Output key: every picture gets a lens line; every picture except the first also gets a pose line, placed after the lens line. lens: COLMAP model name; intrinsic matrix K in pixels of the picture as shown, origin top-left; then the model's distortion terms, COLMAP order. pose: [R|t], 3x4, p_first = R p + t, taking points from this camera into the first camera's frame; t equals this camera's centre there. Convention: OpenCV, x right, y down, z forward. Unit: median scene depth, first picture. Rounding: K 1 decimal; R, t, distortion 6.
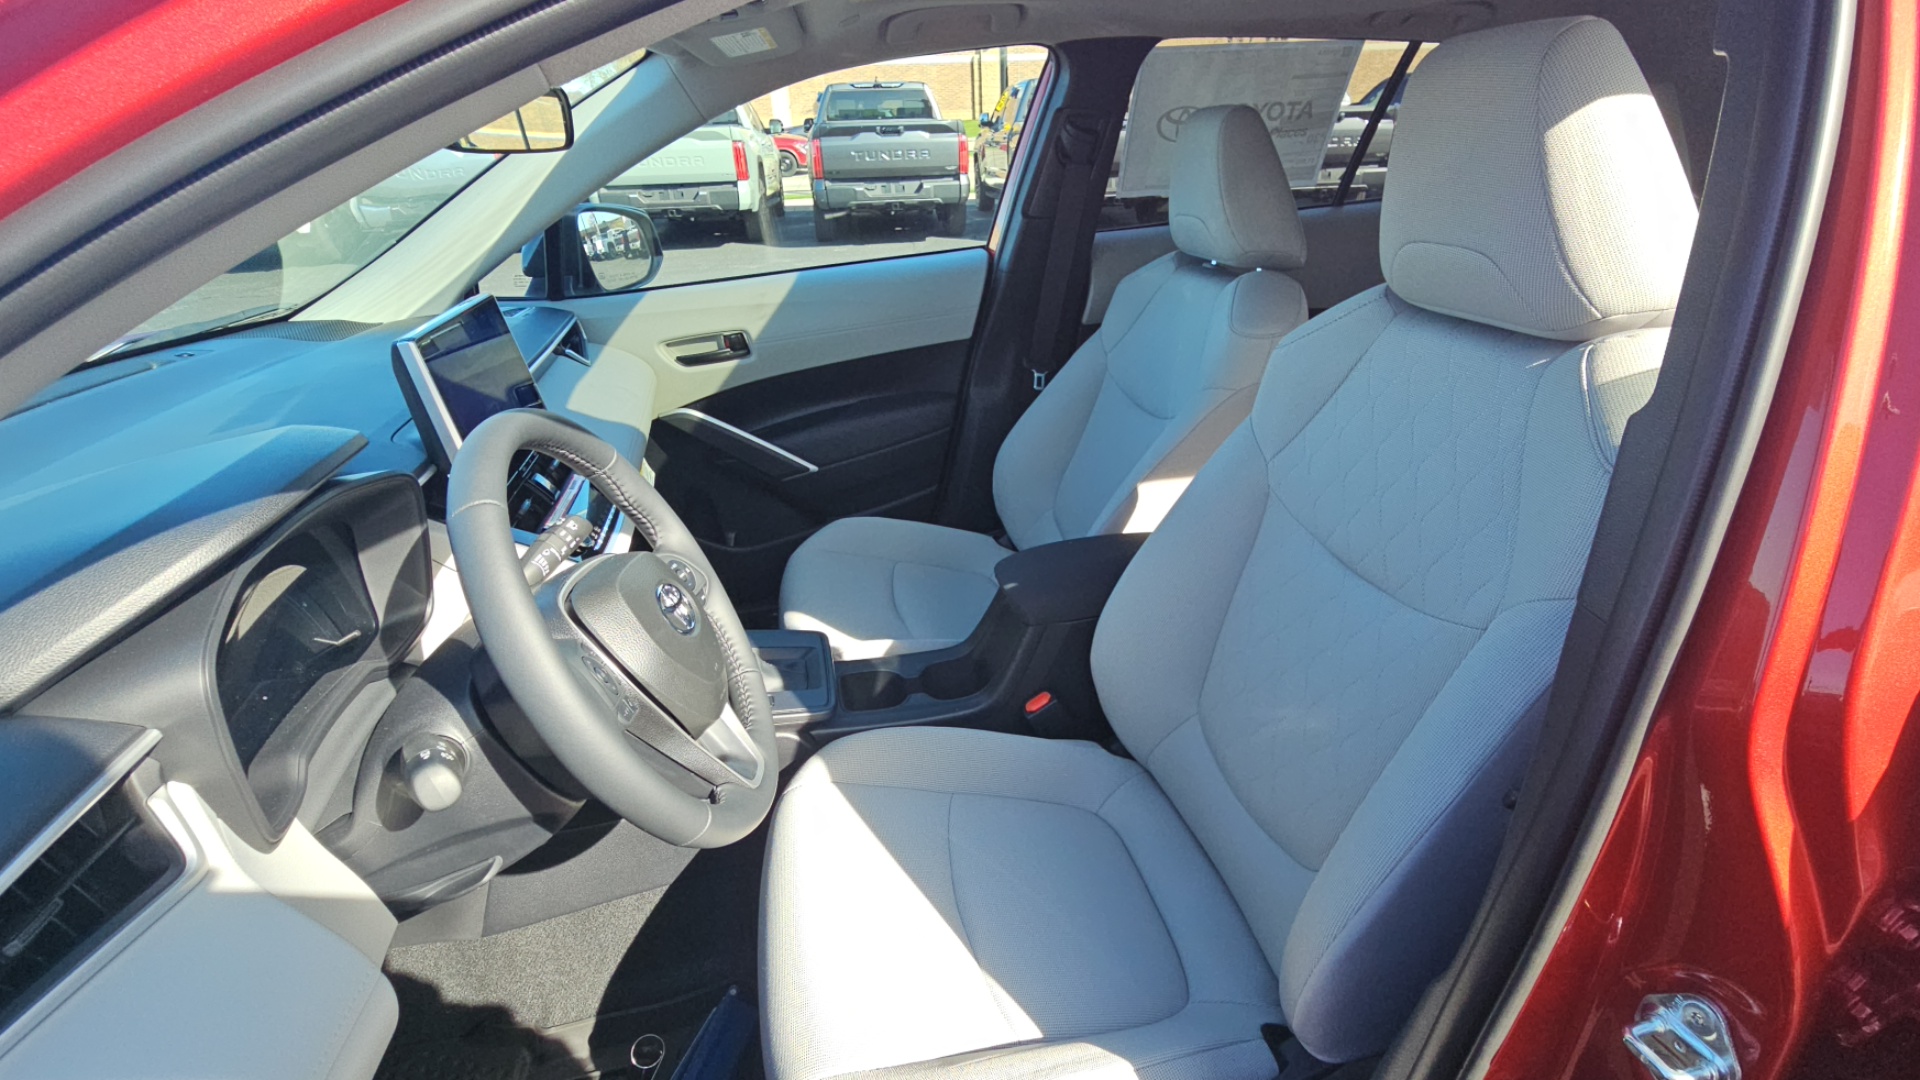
lens RADIAL K [[854.2, 0, 983.6], [0, 854.2, 541.3], [0, 0, 1]] dist [0.010339, -0.008632]
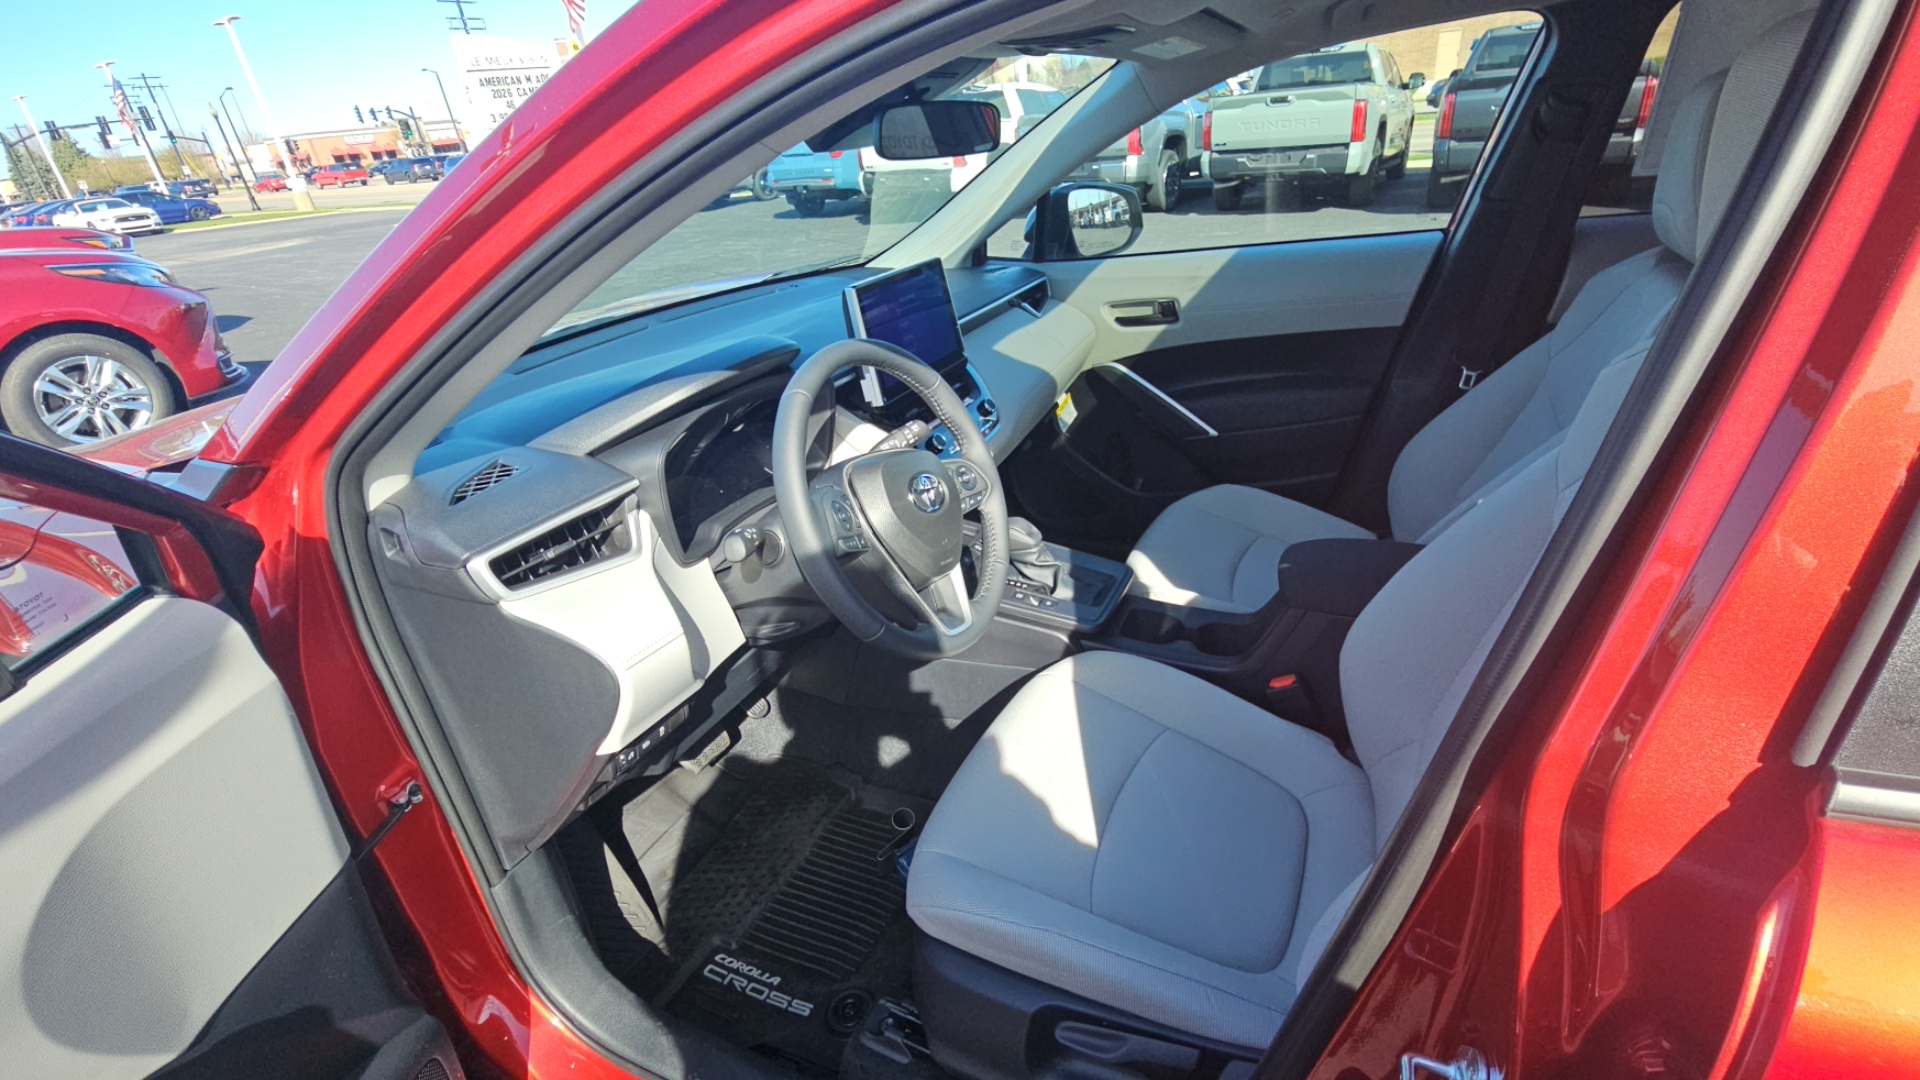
lens RADIAL K [[852.9, 0, 987.7], [0, 852.9, 543.1], [0, 0, 1]] dist [0.001569, -0.001261]
pose [[0.799829, 0.238408, -0.550849, 0.206387], [-0.215450, 0.970608, 0.107247, -0.005385], [0.560227, 0.032901, 0.827685, -0.040314]]
